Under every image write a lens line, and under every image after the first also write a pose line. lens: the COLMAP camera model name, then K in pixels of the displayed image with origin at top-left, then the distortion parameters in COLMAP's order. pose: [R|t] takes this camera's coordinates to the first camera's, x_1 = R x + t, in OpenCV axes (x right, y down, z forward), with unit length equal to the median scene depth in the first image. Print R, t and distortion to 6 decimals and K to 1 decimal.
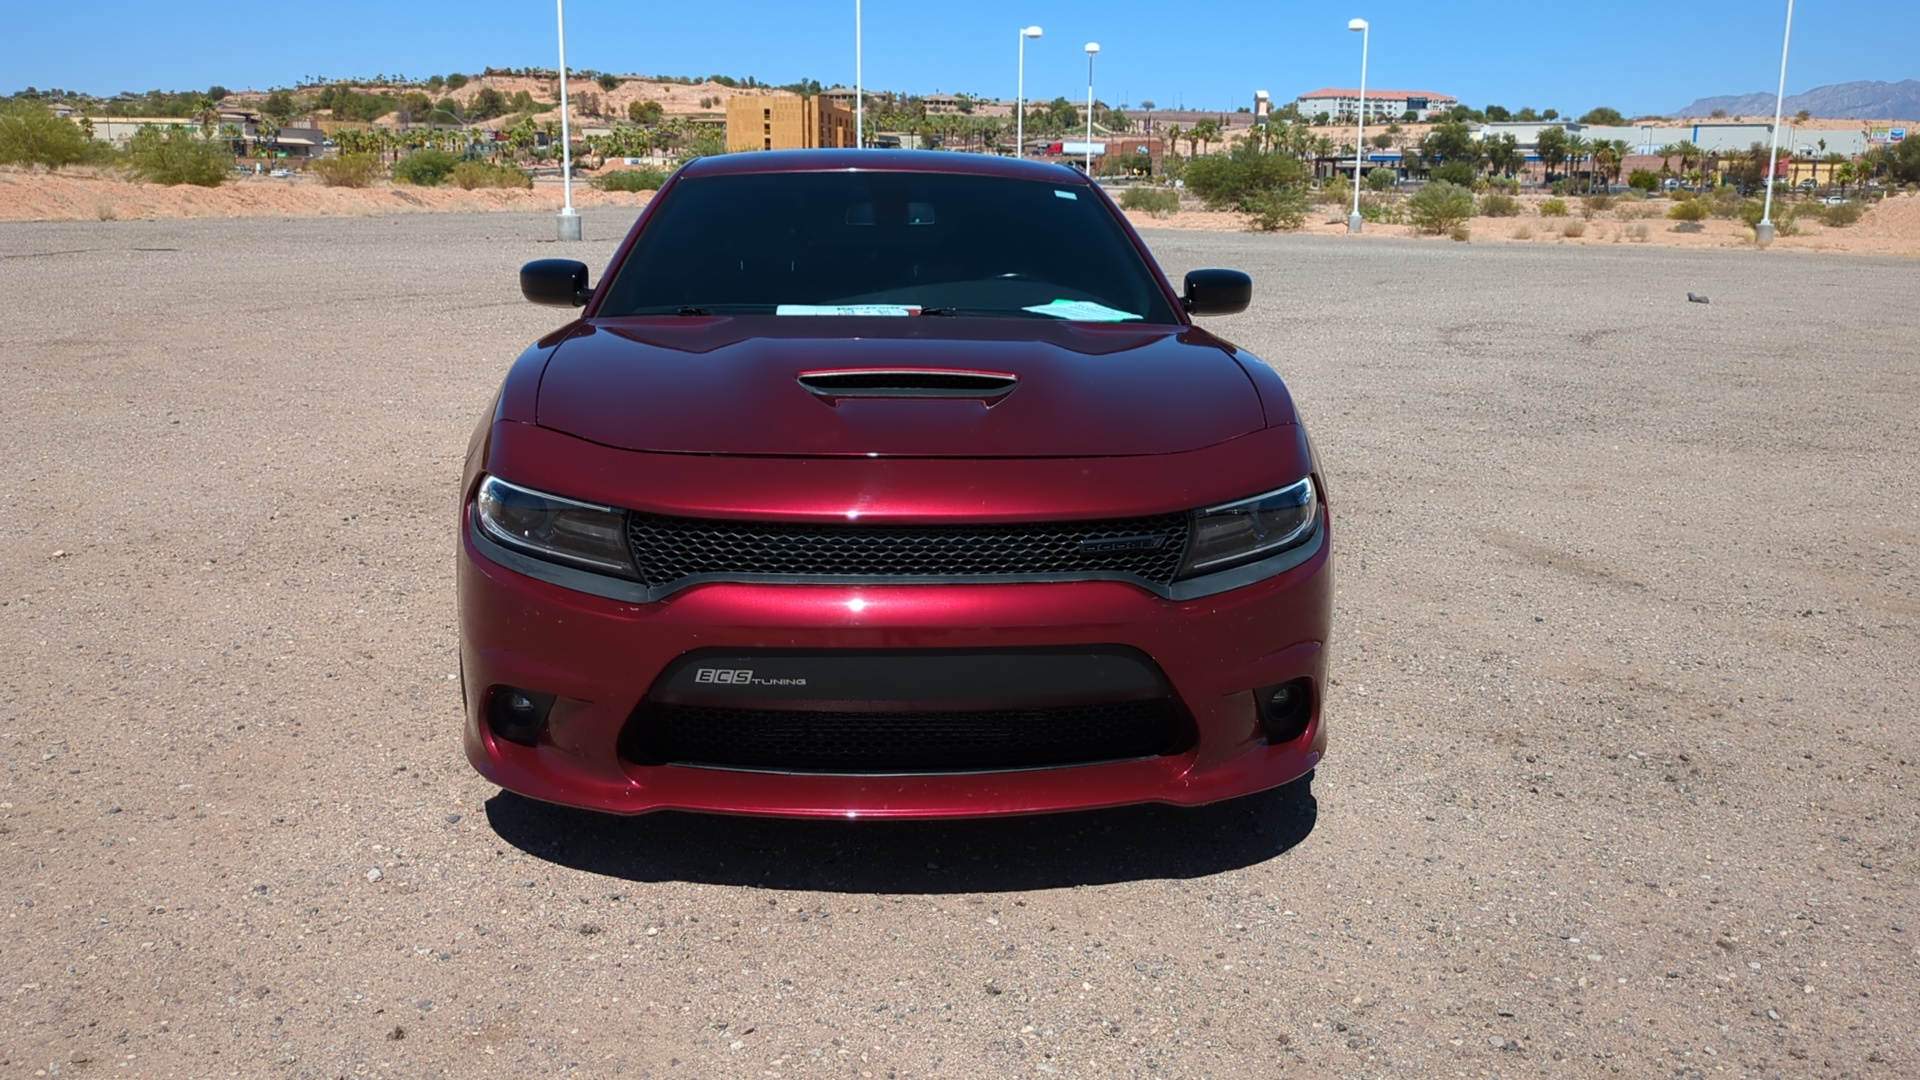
lens RADIAL K [[1655.4, 0, 980.2], [0, 1655.4, 537.8], [0, 0, 1]] dist [0.062166, -0.079546]
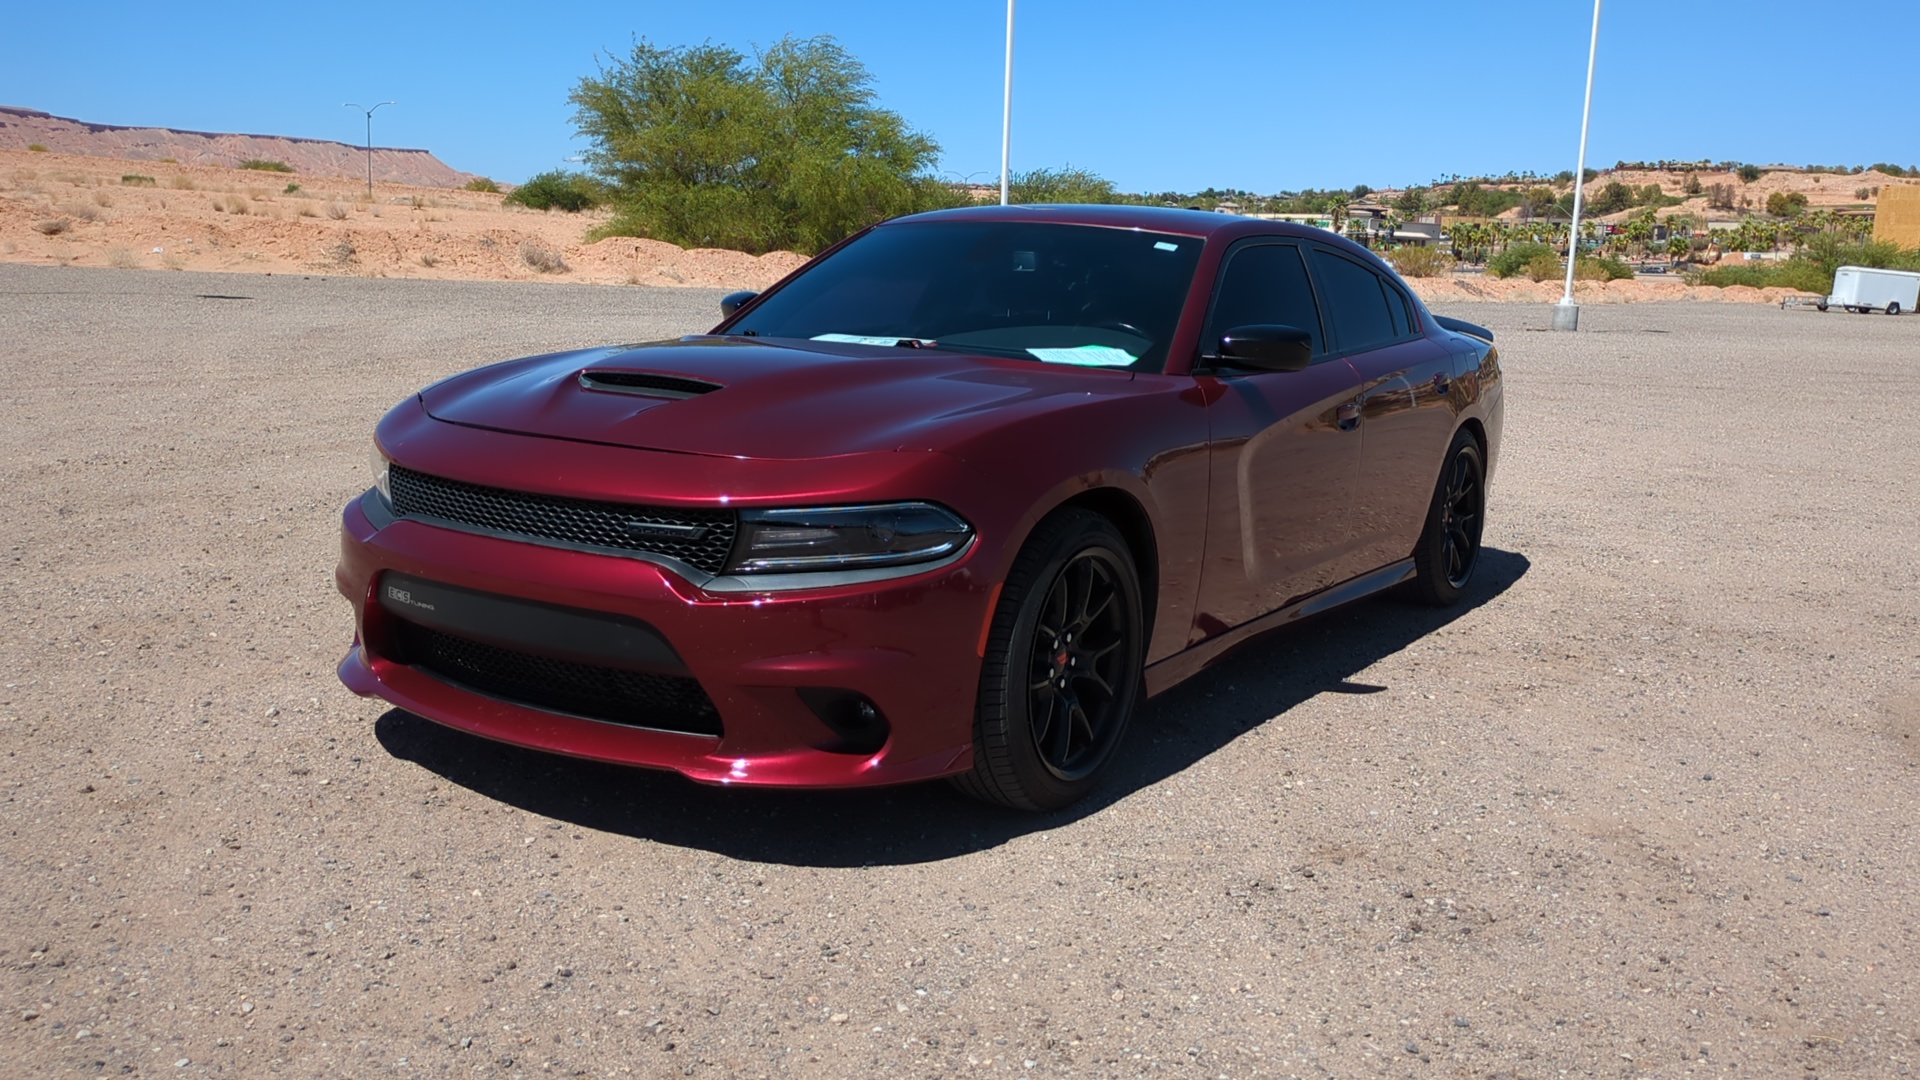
lens RADIAL K [[1655.4, 0, 980.2], [0, 1655.4, 537.8], [0, 0, 1]] dist [0.062166, -0.079546]
pose [[0.802546, 0.116497, -0.585106, 0.066072], [-0.148064, 0.988959, -0.006183, -0.001166], [0.577925, 0.091595, 0.810933, 0.016142]]
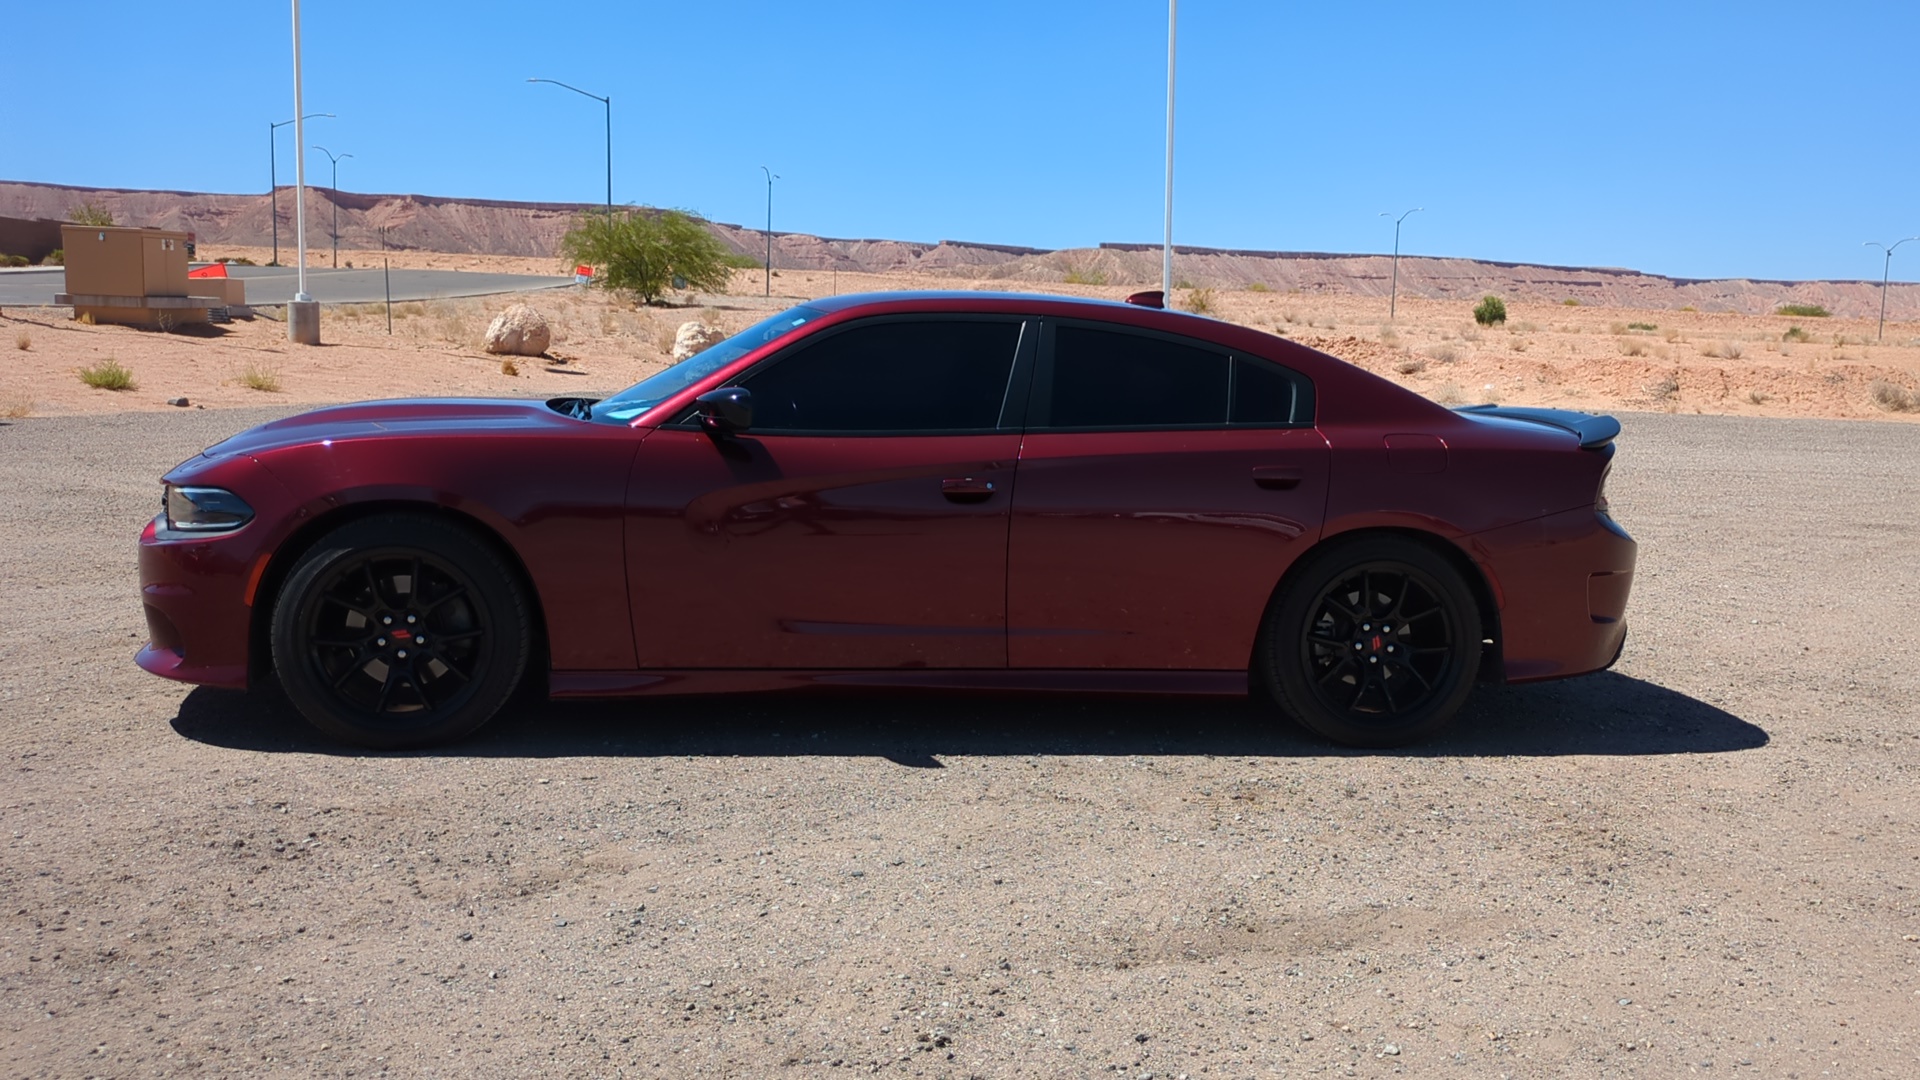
lens RADIAL K [[1655.4, 0, 980.2], [0, 1655.4, 537.8], [0, 0, 1]] dist [0.062166, -0.079546]
pose [[0.058606, 0.102728, -0.992982, 0.135886], [-0.234232, 0.968338, 0.086354, -0.022297], [0.970413, 0.227527, 0.080812, 0.123727]]
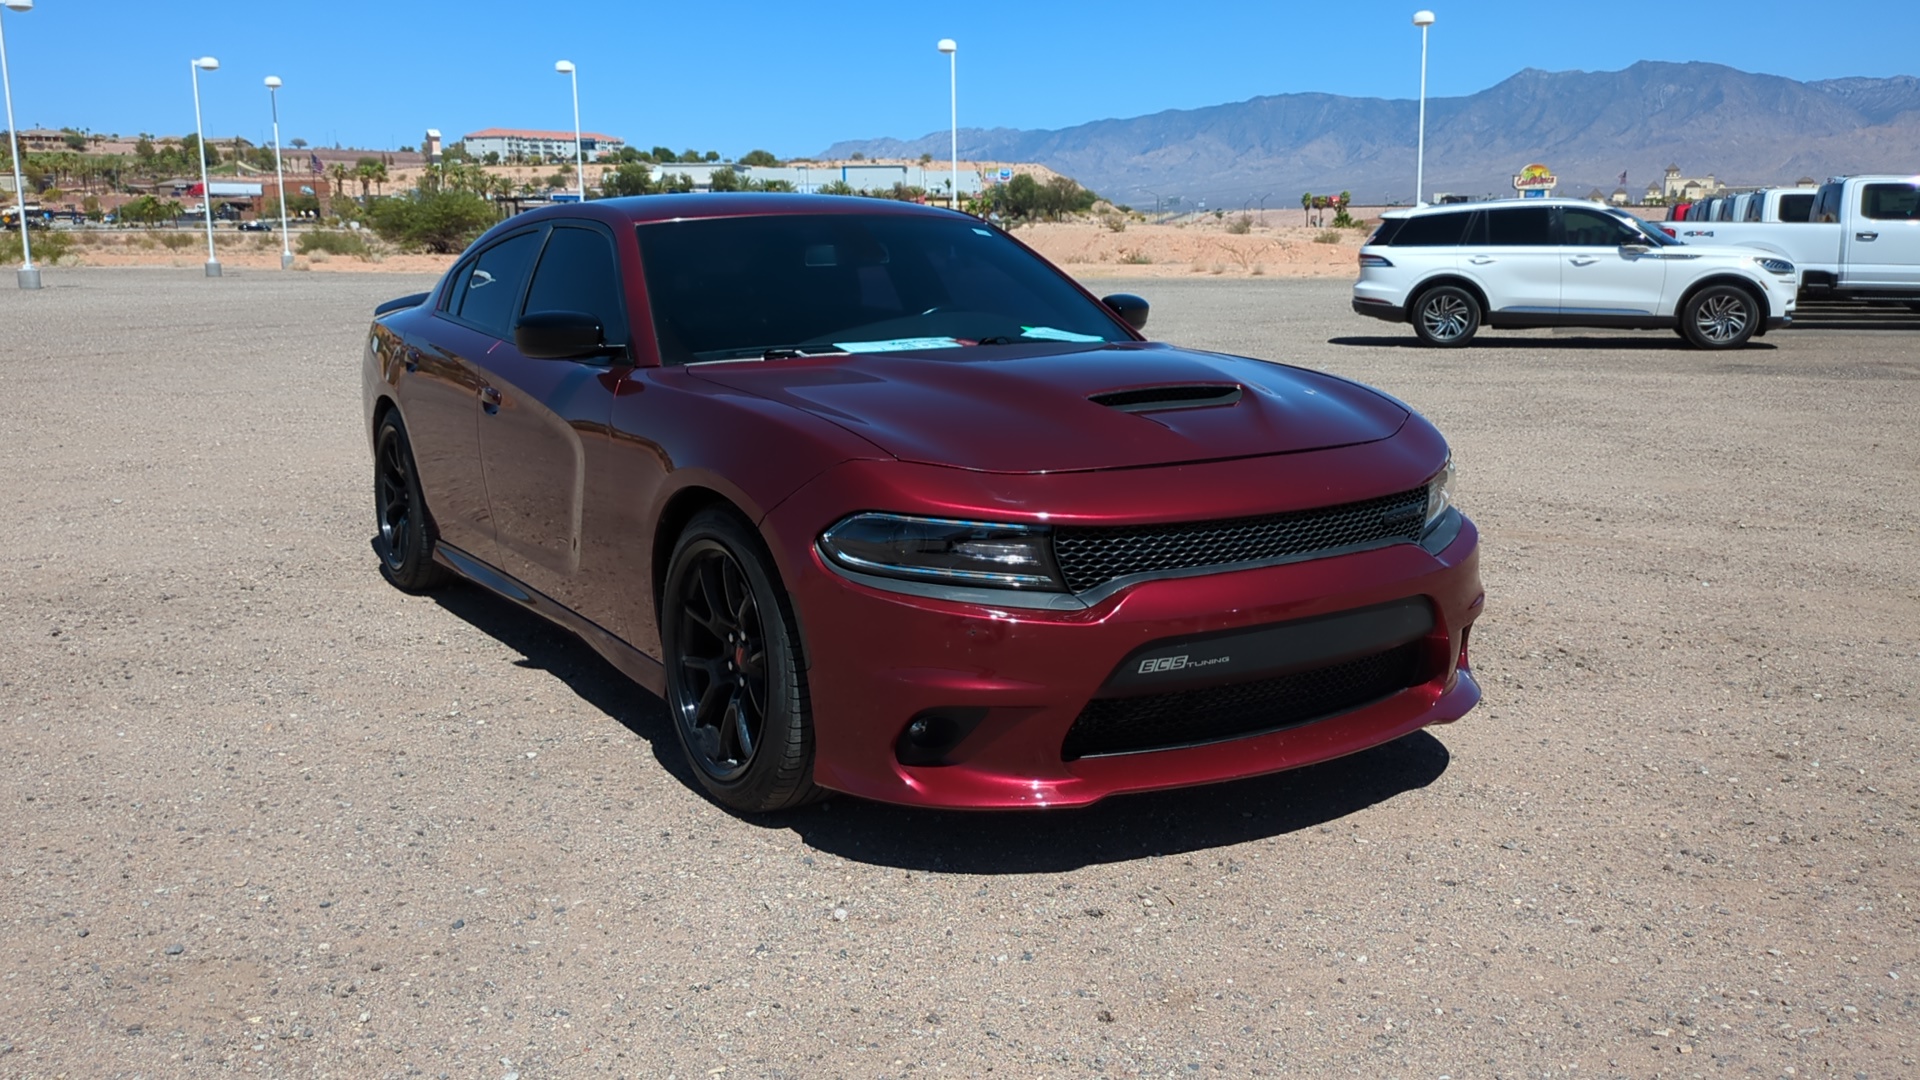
lens RADIAL K [[1655.4, 0, 980.2], [0, 1655.4, 537.8], [0, 0, 1]] dist [0.062166, -0.079546]
pose [[0.883928, -0.106245, 0.455393, -0.054576], [0.116551, 0.993170, 0.005481, -0.001531], [-0.452865, 0.048231, 0.890274, 0.004346]]
